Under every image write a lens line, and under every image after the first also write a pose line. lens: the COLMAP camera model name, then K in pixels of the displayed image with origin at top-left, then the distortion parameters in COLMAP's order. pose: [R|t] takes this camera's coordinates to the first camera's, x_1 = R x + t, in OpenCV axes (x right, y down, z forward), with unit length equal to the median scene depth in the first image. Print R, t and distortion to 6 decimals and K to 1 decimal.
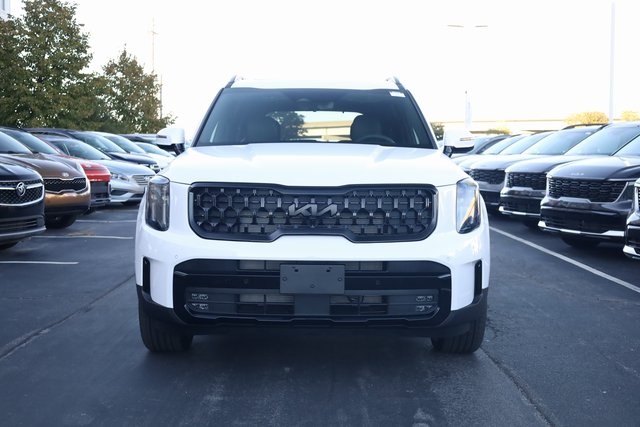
lens RADIAL K [[889.6, 0, 319.9], [0, 889.6, 215.8], [0, 0, 1]] dist [-0.023900, 0.000000]
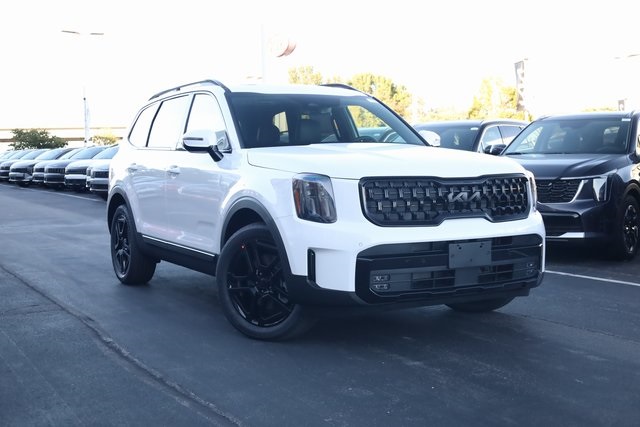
lens RADIAL K [[889.6, 0, 321.3], [0, 889.6, 211.3], [0, 0, 1]] dist [-0.023900, 0.000000]
pose [[0.895485, -0.052229, 0.442017, -0.702833], [0.054958, 0.998467, 0.006640, -0.005633], [-0.441686, 0.018347, 0.896982, 0.013111]]
